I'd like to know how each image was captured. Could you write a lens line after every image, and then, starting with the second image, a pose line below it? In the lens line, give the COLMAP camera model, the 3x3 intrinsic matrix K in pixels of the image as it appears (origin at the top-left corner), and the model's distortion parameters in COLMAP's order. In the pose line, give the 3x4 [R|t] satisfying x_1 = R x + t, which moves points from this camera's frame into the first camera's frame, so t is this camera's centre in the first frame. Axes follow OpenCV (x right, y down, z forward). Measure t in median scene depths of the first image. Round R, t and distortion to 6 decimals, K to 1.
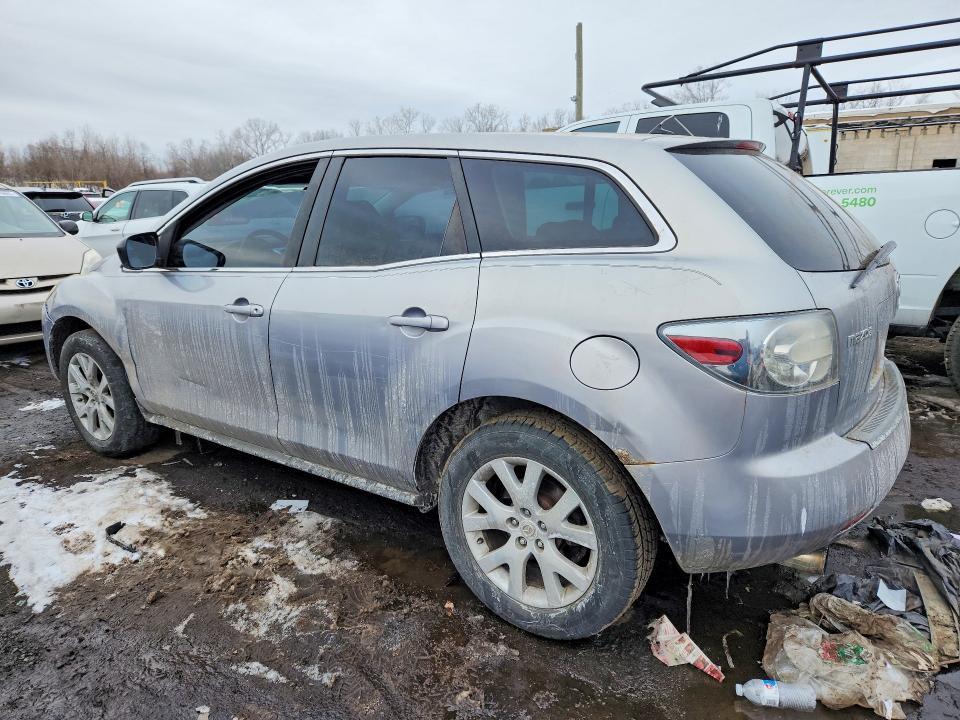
lens RADIAL K [[633.2, 0, 480.4], [0, 633.2, 377.5], [0, 0, 1]] dist [0.003317, 0.003361]
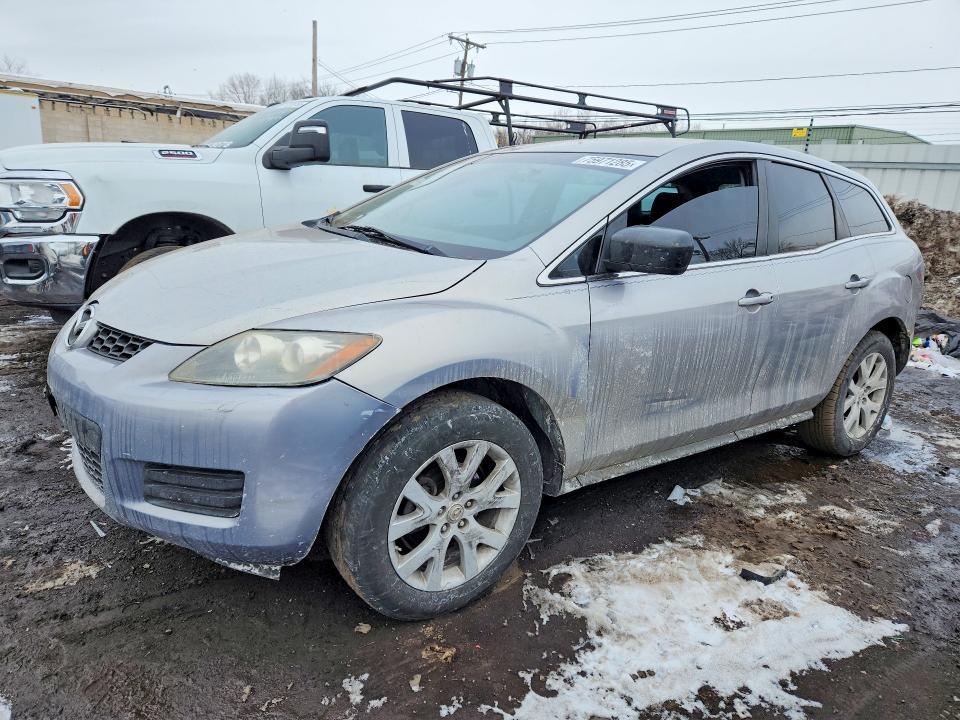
lens RADIAL K [[639.8, 0, 480.0], [0, 639.8, 360.0], [0, 0, 1]] dist [0.061891, -0.056174]
pose [[0.335738, -0.201578, 0.920134, -0.794708], [0.196126, 0.970385, 0.141024, -0.130693], [-0.921312, 0.133115, 0.365329, 0.541614]]
